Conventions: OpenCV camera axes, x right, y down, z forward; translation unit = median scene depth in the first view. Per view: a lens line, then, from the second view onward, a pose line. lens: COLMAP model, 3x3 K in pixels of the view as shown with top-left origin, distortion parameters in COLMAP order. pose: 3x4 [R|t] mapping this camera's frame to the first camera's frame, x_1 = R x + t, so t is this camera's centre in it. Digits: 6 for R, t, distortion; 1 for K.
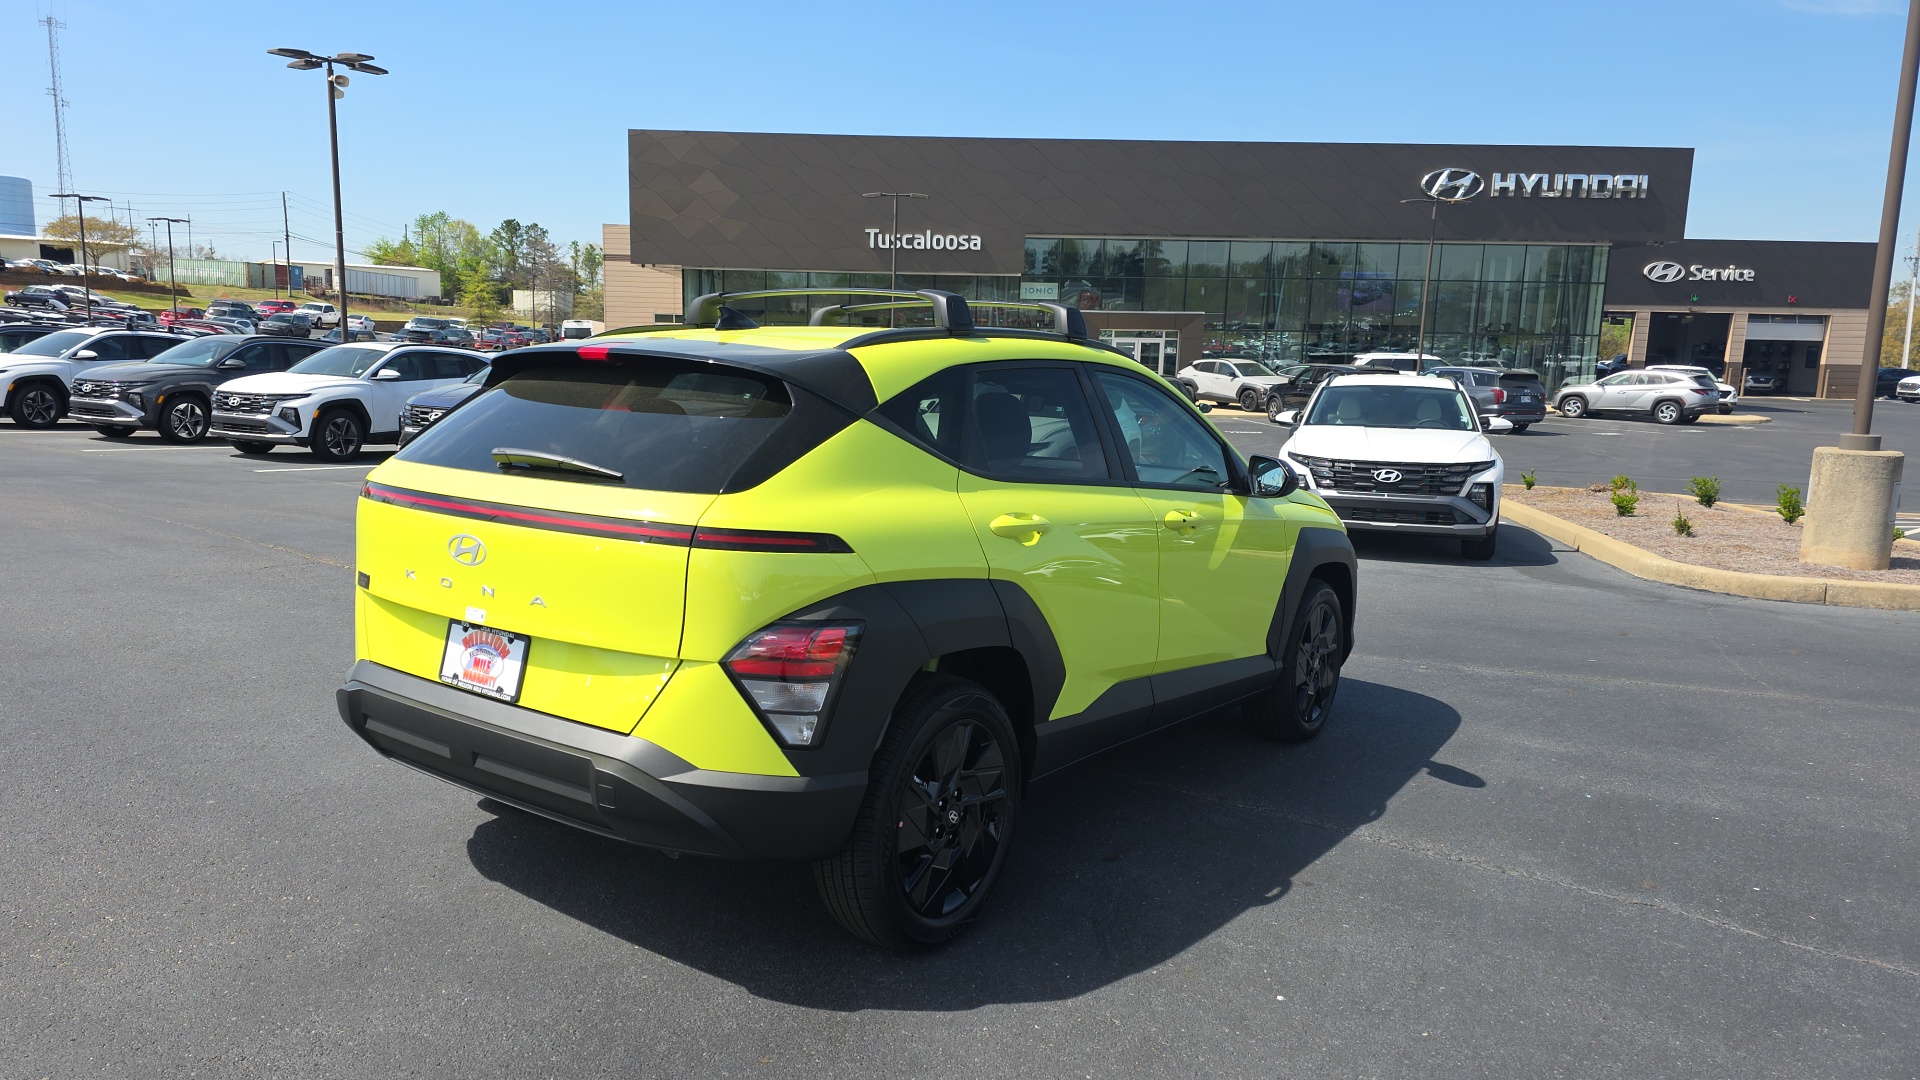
lens RADIAL K [[1291.9, 0, 910.2], [0, 1291.9, 554.0], [0, 0, 1]] dist [0.041925, -0.039385]
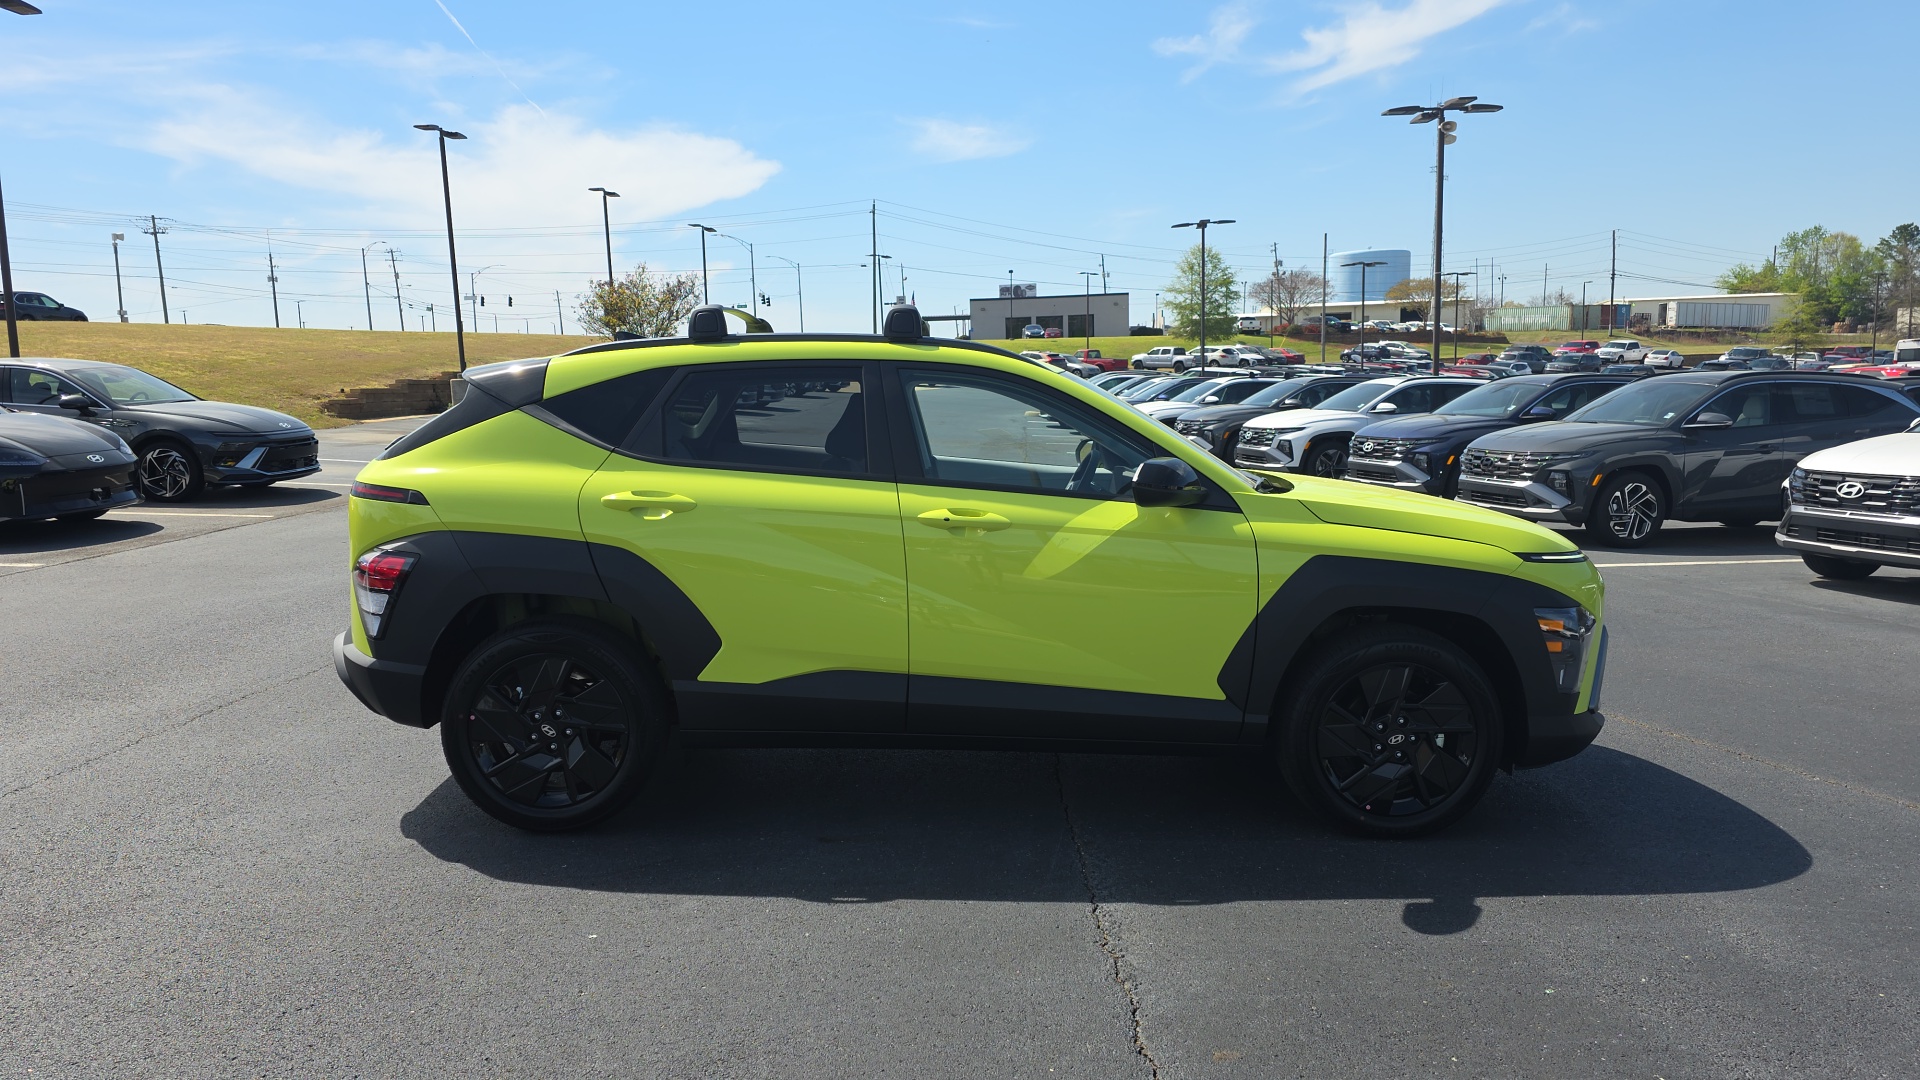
lens RADIAL K [[1313.5, 0, 957.4], [0, 1313.5, 559.1], [0, 0, 1]] dist [0.044844, -0.042427]
pose [[0.598963, 0.065196, -0.798118, 0.187980], [-0.089153, 0.995913, 0.014446, -0.002039], [0.795798, 0.062502, 0.602327, 0.079551]]
